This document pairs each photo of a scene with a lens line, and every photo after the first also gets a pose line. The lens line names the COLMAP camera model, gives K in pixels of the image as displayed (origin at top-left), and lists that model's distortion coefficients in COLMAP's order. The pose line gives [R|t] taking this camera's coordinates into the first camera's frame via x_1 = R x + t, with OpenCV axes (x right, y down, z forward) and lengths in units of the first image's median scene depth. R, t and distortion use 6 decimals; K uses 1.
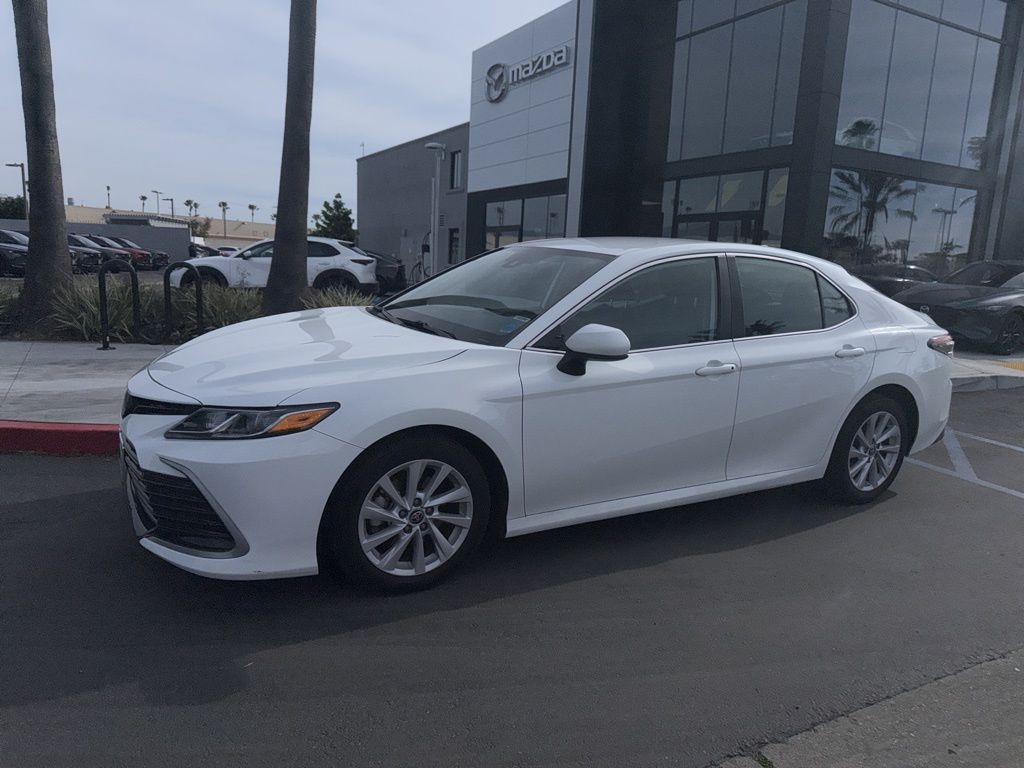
lens RADIAL K [[726.8, 0, 502.8], [0, 726.8, 394.1], [0, 0, 1]] dist [0.028861, -0.035352]
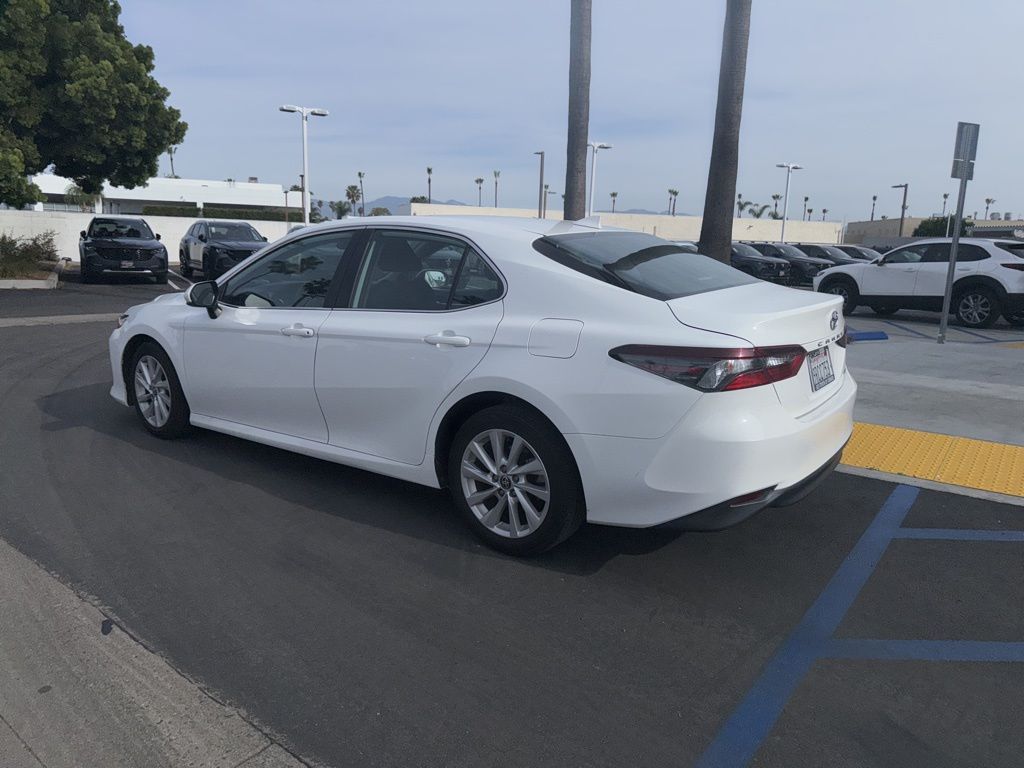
lens RADIAL K [[726.8, 0, 499.2], [0, 726.8, 371.6], [0, 0, 1]] dist [0.028861, -0.035352]
pose [[0.398865, 0.123166, -0.908701, 0.332606], [-0.171889, 0.983417, 0.057844, -0.021260], [0.900756, 0.133124, 0.413421, 0.194719]]
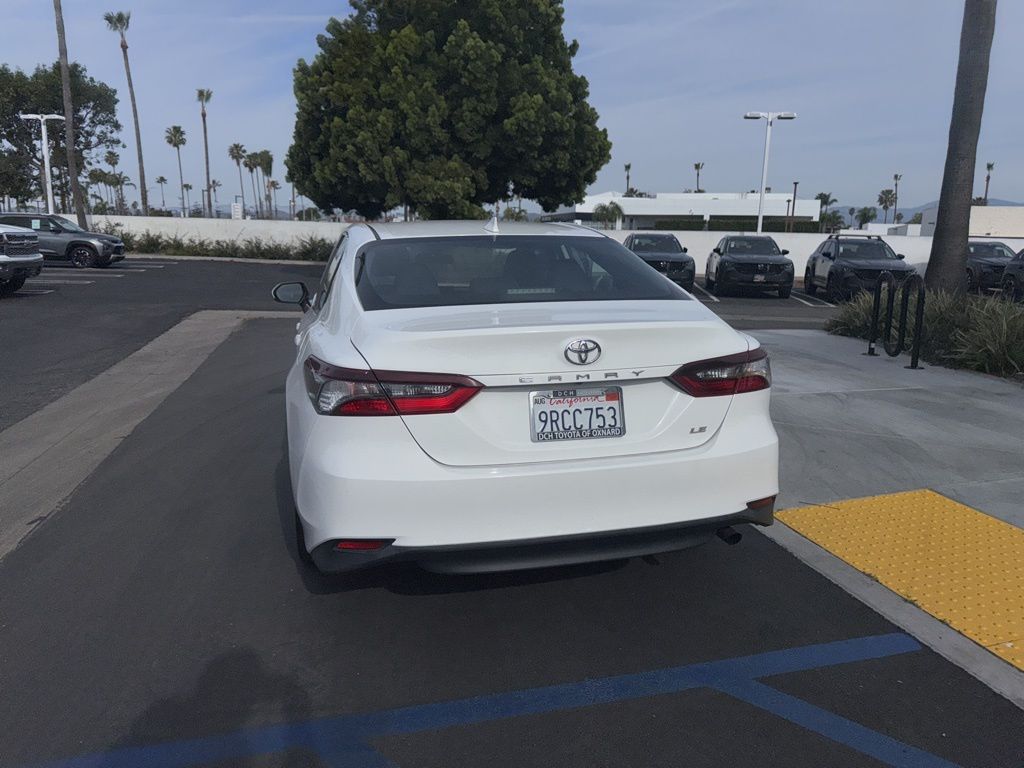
lens RADIAL K [[726.8, 0, 498.5], [0, 726.8, 380.9], [0, 0, 1]] dist [0.028861, -0.035352]
pose [[-0.269337, 0.128870, -0.954385, 0.330481], [-0.207048, 0.960084, 0.188070, -0.058808], [0.940526, 0.248258, -0.231904, 0.384025]]
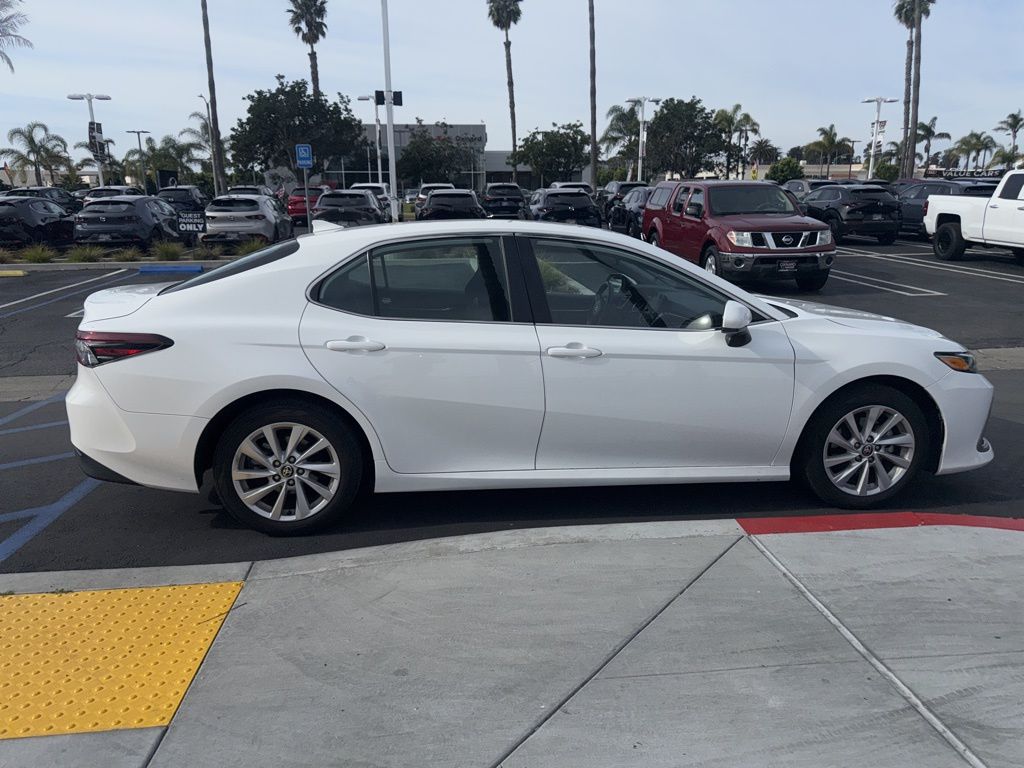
lens RADIAL K [[726.8, 0, 498.3], [0, 726.8, 380.7], [0, 0, 1]] dist [0.028861, -0.035352]
pose [[-0.921228, -0.135866, 0.364526, -0.053033], [0.032581, 0.906792, 0.420318, -0.122535], [-0.387656, 0.399085, -0.830935, 0.542002]]
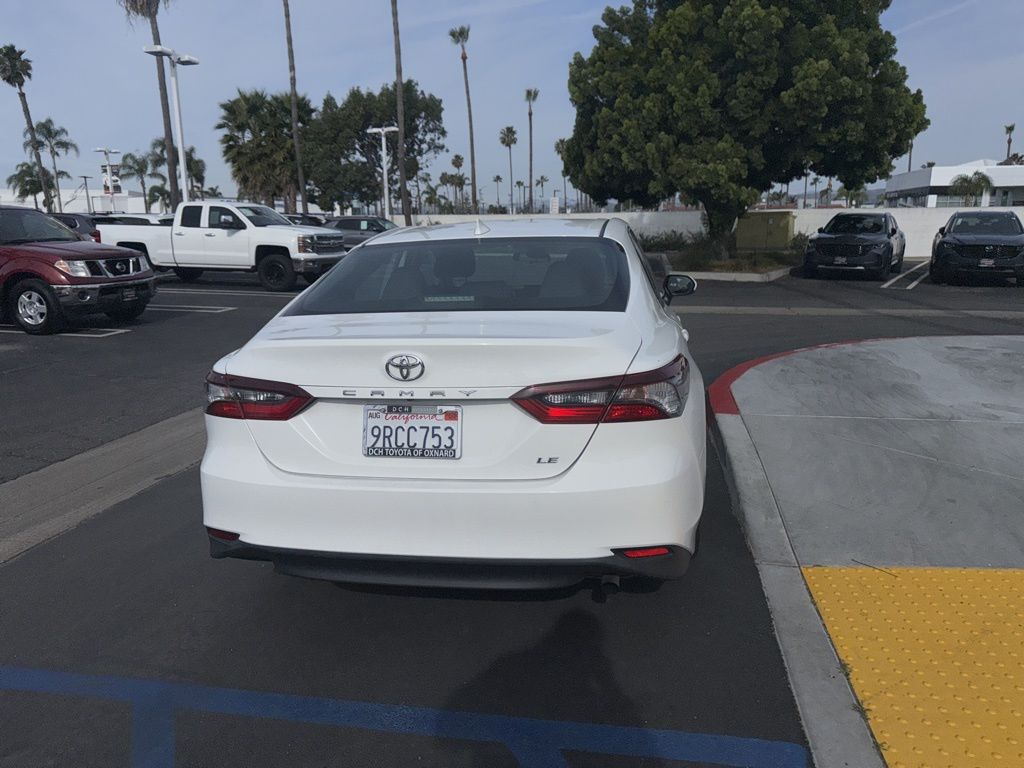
lens RADIAL K [[727.9, 0, 499.3], [0, 727.9, 390.9], [0, 0, 1]] dist [0.026844, -0.033627]
pose [[-0.643478, 0.126681, -0.754909, 0.278156], [-0.159874, 0.942219, 0.294388, -0.080983], [0.748583, 0.310123, -0.586044, 0.464215]]
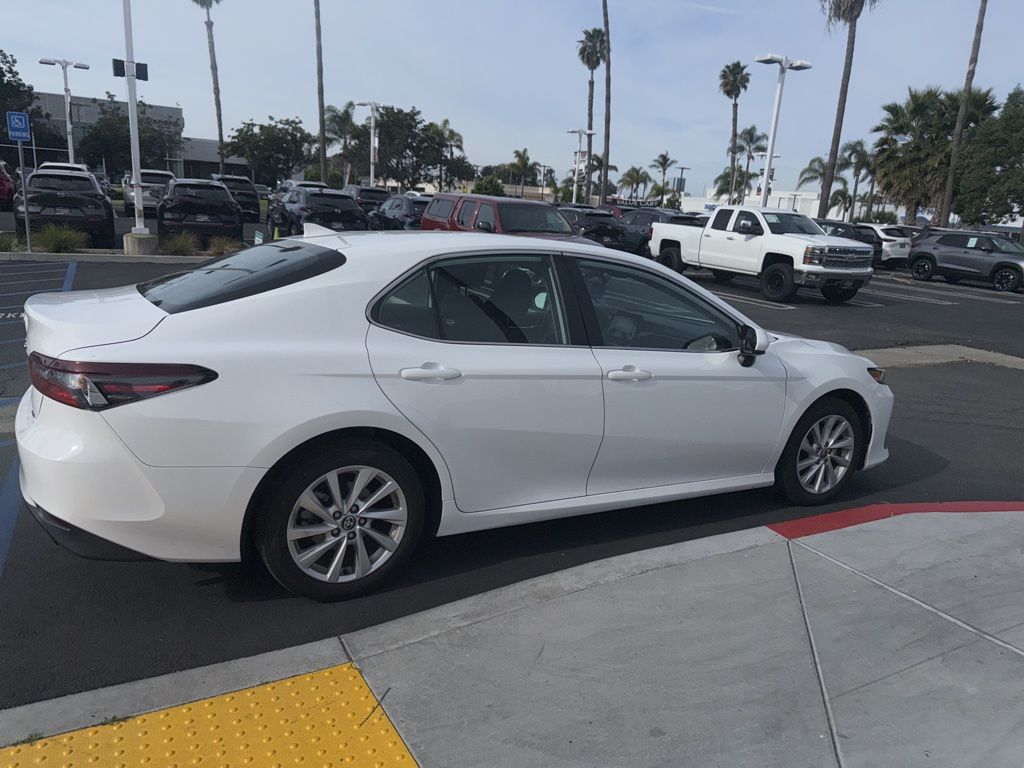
lens RADIAL K [[726.8, 0, 503.1], [0, 726.8, 393.5], [0, 0, 1]] dist [0.028861, -0.035352]
pose [[-0.993567, -0.109431, -0.029164, 0.055355], [-0.111656, 0.903497, 0.413795, -0.118718], [-0.018932, 0.414389, -0.909903, 0.550062]]
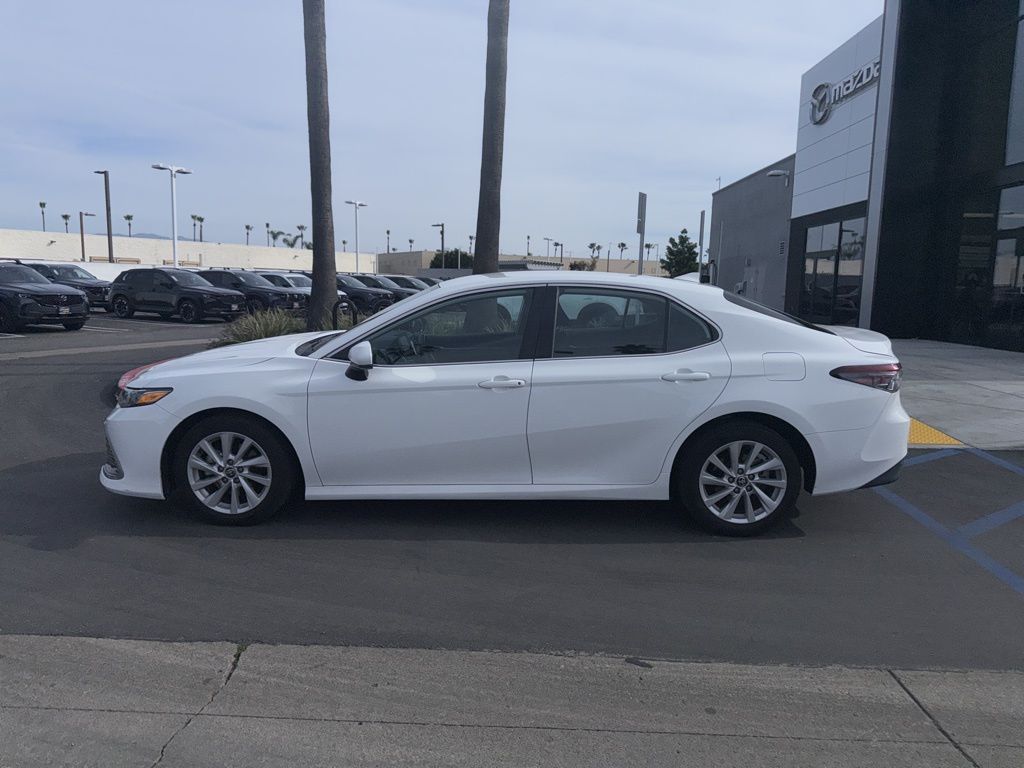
lens RADIAL K [[726.8, 0, 500.5], [0, 726.8, 381.4], [0, 0, 1]] dist [0.028861, -0.035352]
pose [[0.861945, 0.037669, -0.505600, 0.205009], [-0.069020, 0.996670, -0.043408, 0.002931], [0.502281, 0.072312, 0.861675, 0.001857]]
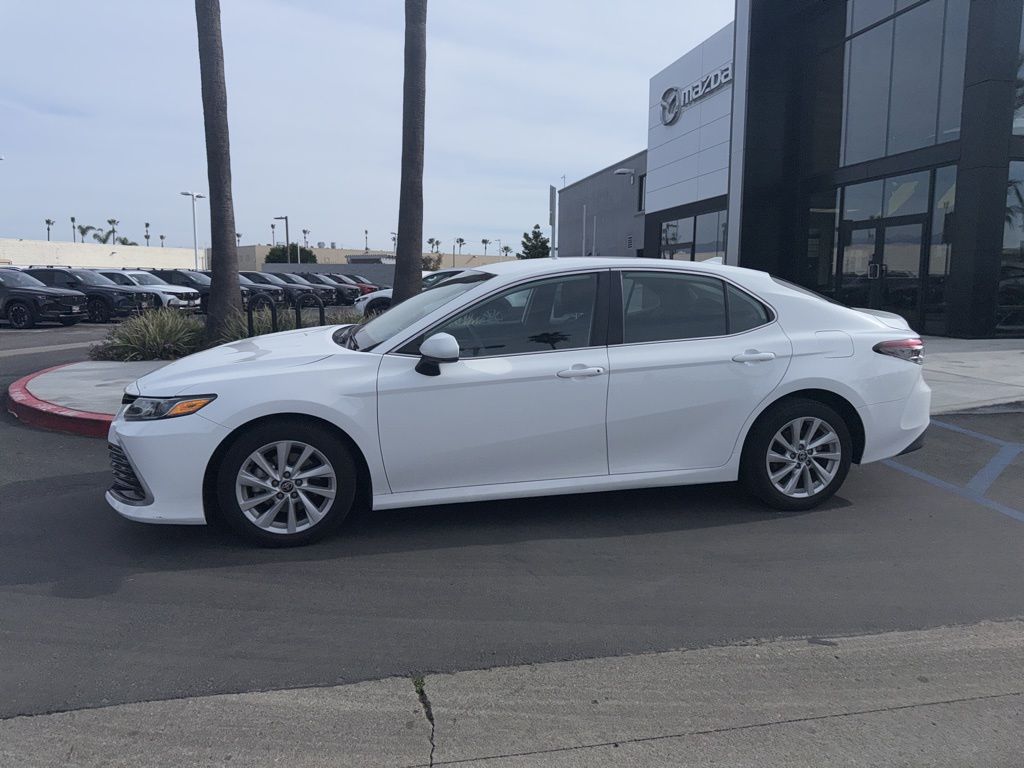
lens RADIAL K [[726.8, 0, 501.4], [0, 726.8, 365.7], [0, 0, 1]] dist [0.028861, -0.035352]
pose [[0.952181, -0.008534, -0.305415, 0.121143], [-0.012396, 0.997708, -0.066525, 0.007334], [0.305283, 0.067130, 0.949893, -0.021513]]
